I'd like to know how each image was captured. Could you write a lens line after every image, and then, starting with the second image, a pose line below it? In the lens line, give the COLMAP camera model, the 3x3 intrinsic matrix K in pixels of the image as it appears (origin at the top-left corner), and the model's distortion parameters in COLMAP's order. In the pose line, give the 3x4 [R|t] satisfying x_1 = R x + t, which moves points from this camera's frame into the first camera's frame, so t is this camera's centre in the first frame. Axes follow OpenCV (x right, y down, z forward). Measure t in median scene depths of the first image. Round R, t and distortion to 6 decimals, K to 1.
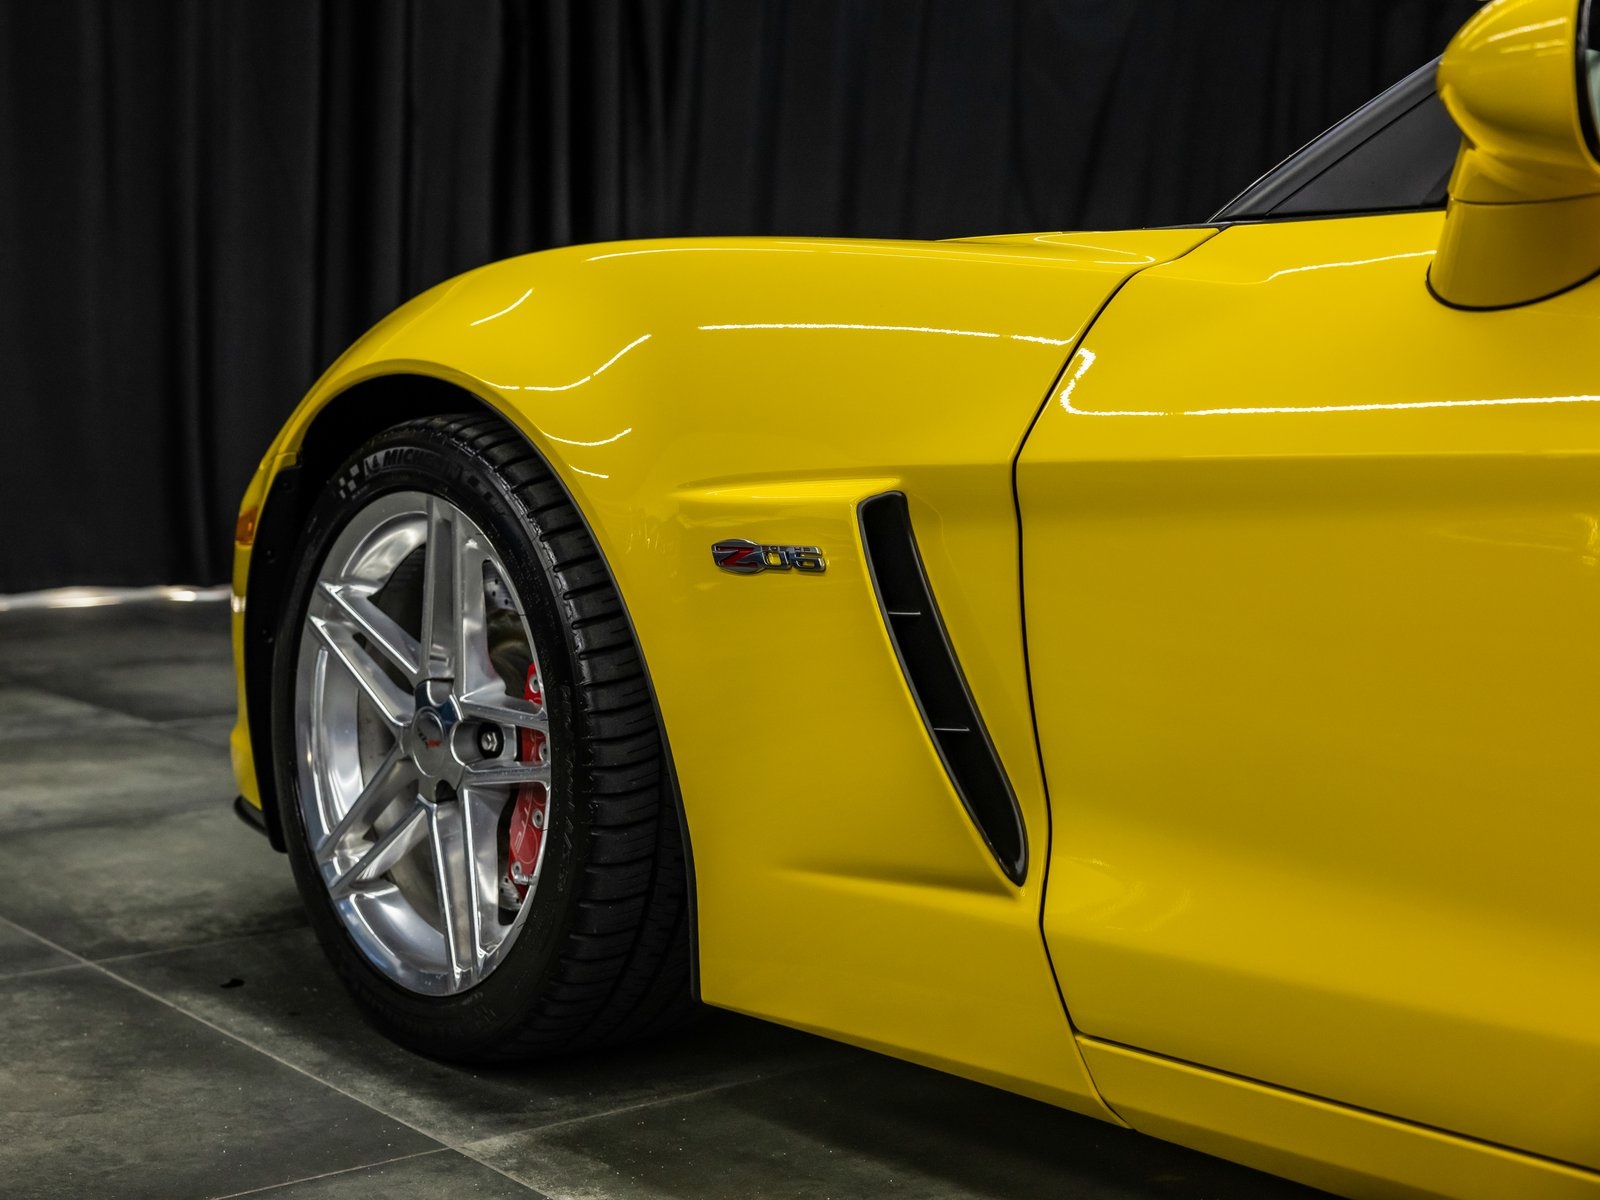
lens RADIAL K [[2261.1, 0, 800.0], [0, 2261.1, 600.0], [0, 0, 1]] dist [-0.038301, -0.103880]
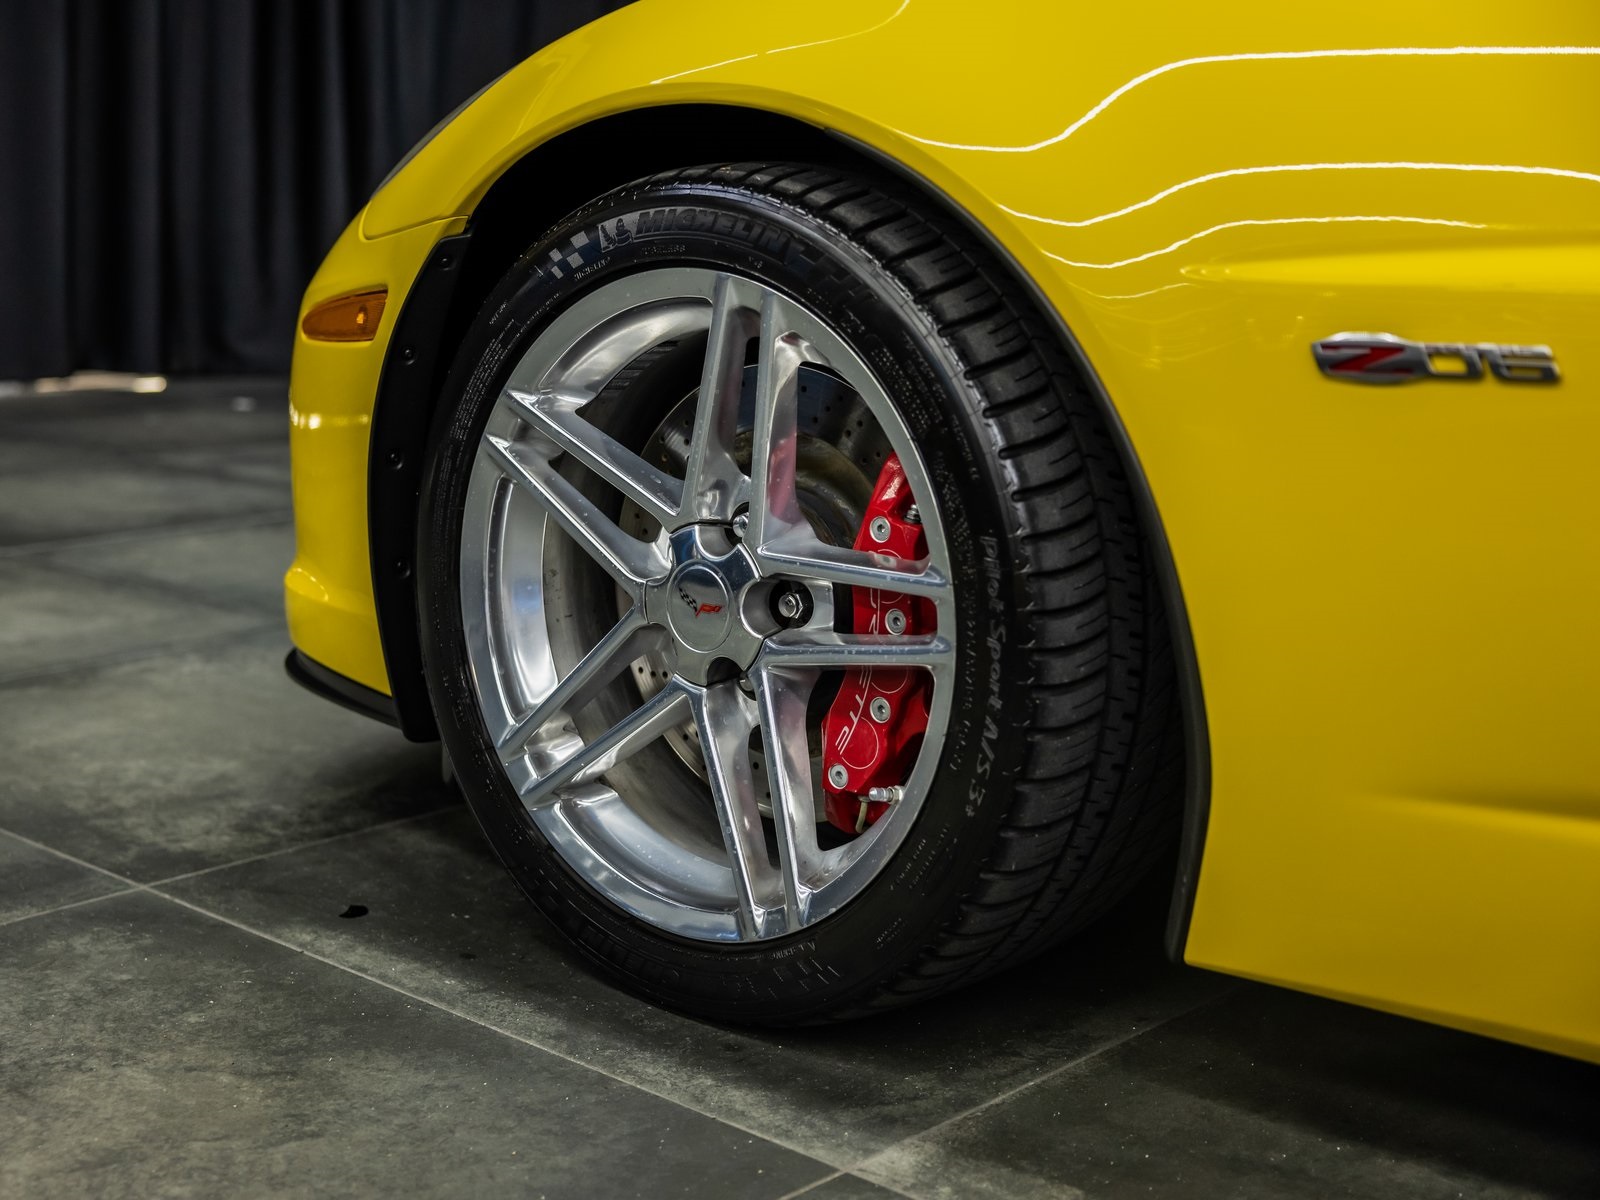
lens RADIAL K [[2249.0, 0, 800.0], [0, 2249.0, 600.0], [0, 0, 1]] dist [-0.036784, 0.003620]
pose [[0.990940, -0.014025, 0.133572, -0.231390], [0.001881, 0.995884, 0.090615, -0.006655], [-0.134294, -0.089543, 0.986888, 0.261880]]
